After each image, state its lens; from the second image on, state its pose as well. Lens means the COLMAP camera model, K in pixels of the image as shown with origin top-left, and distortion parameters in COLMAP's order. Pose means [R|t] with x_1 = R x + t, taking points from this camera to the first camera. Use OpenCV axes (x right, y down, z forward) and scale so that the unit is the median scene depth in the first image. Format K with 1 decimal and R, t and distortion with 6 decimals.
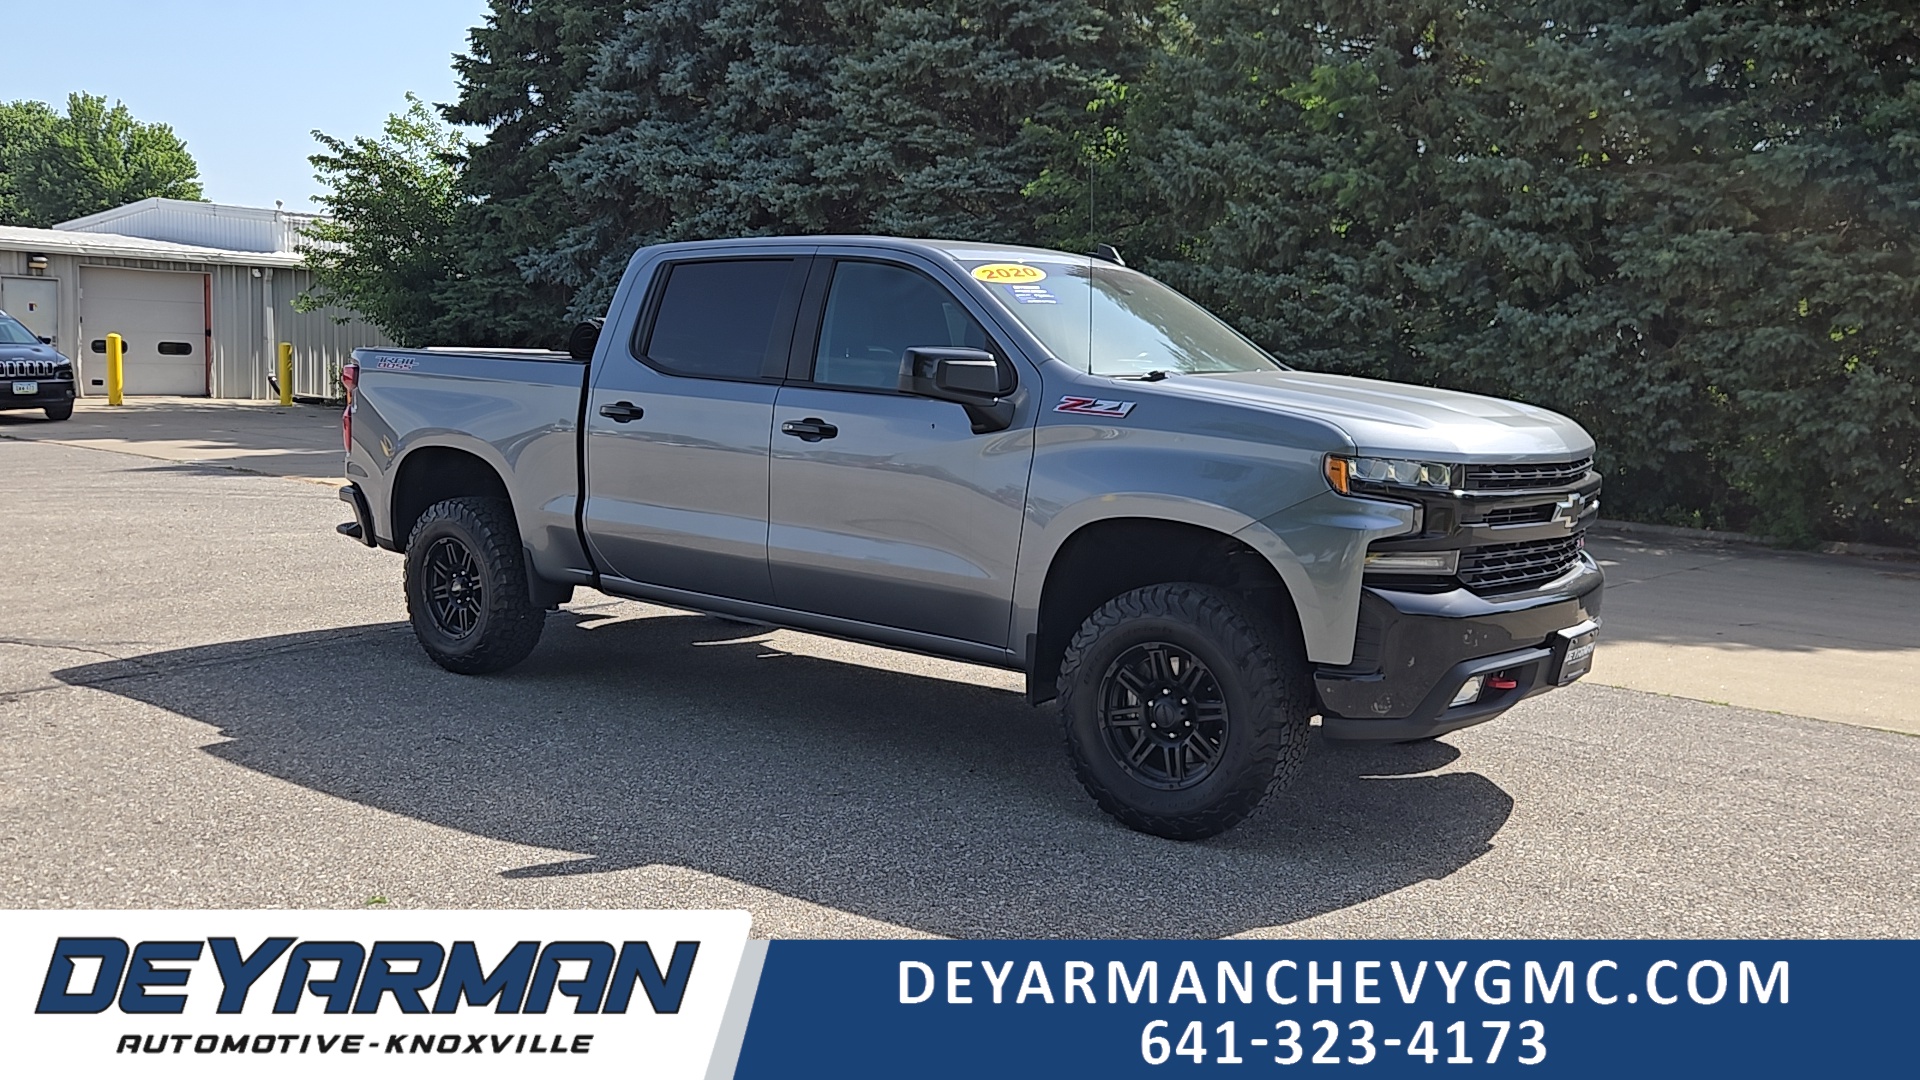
lens RADIAL K [[1599.6, 0, 966.2], [0, 1599.6, 538.0], [0, 0, 1]] dist [-0.003081, 0.010771]
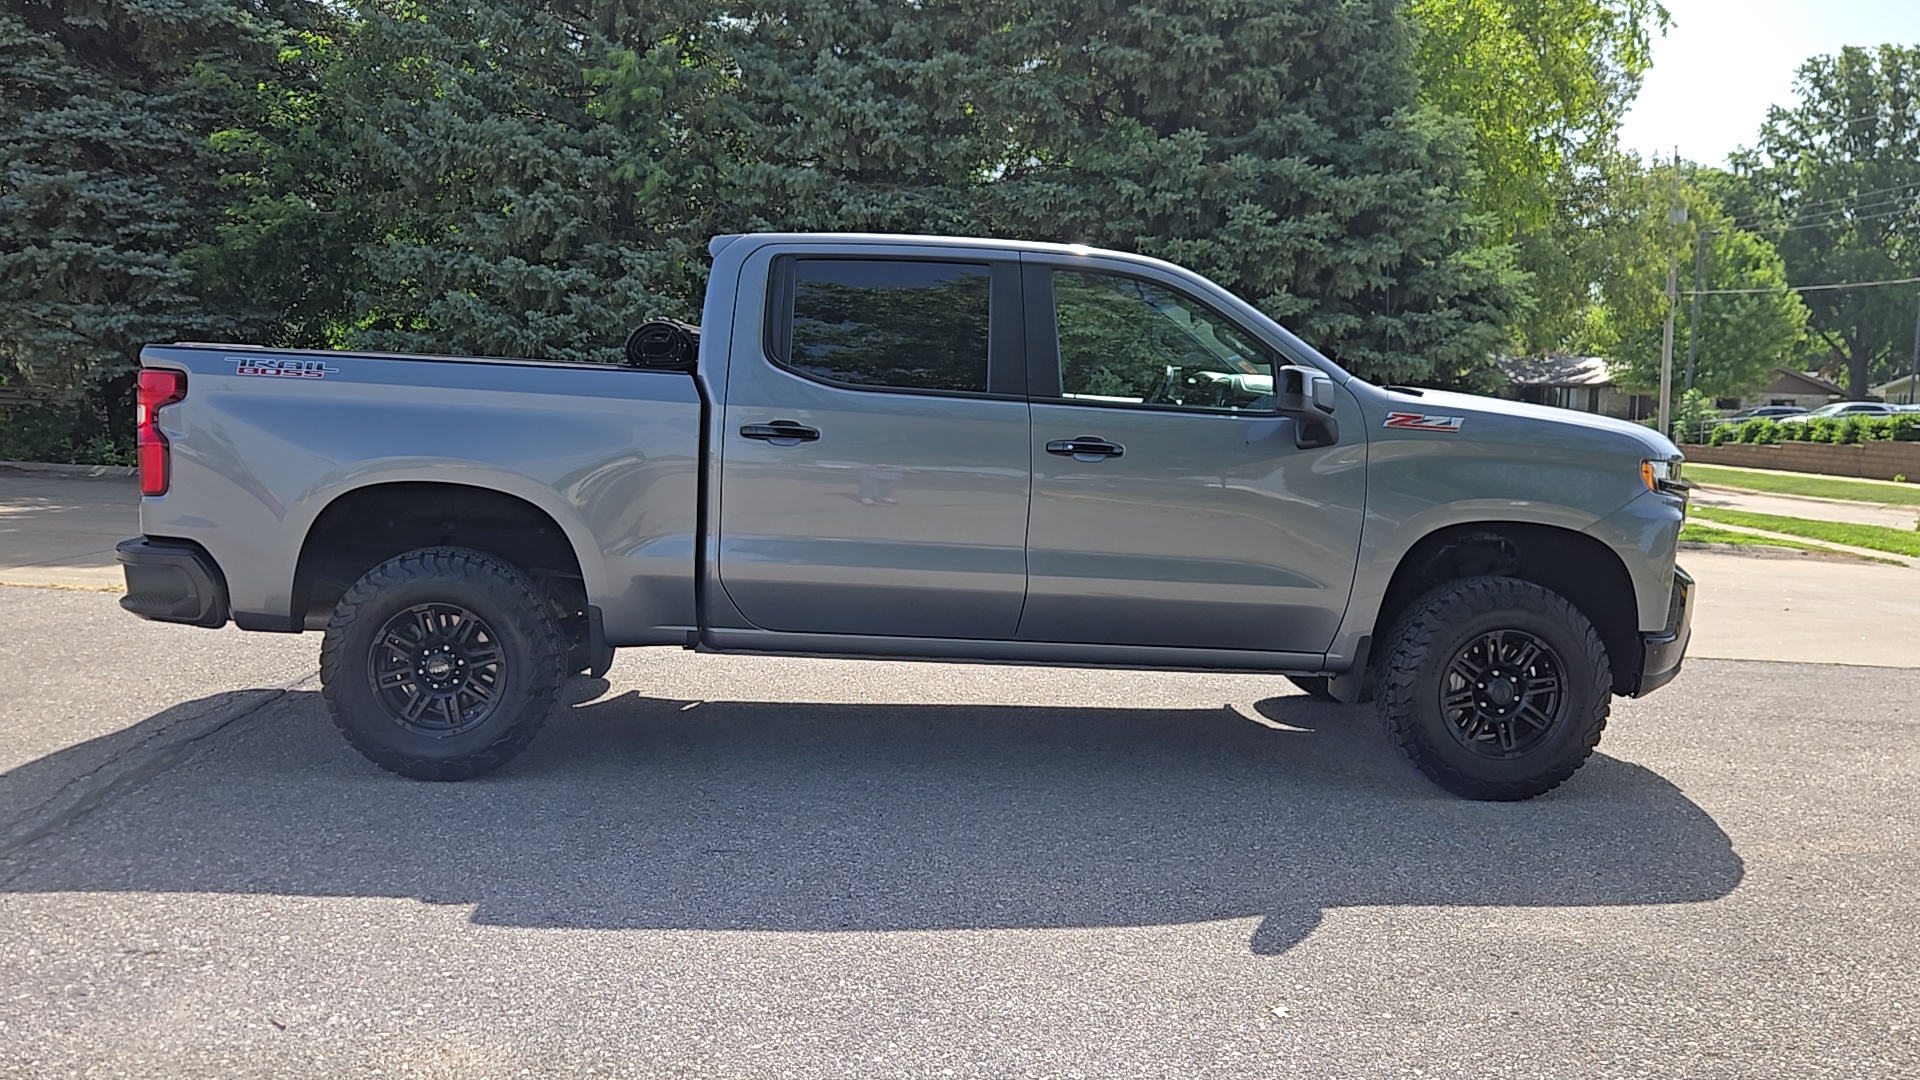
lens RADIAL K [[1599.6, 0, 959.9], [0, 1599.6, 556.0], [0, 0, 1]] dist [-0.003081, 0.010771]
pose [[0.763088, -0.071851, 0.642288, -0.667646], [0.058946, 0.997396, 0.041542, -0.042300], [-0.643601, 0.006160, 0.765337, 0.286072]]
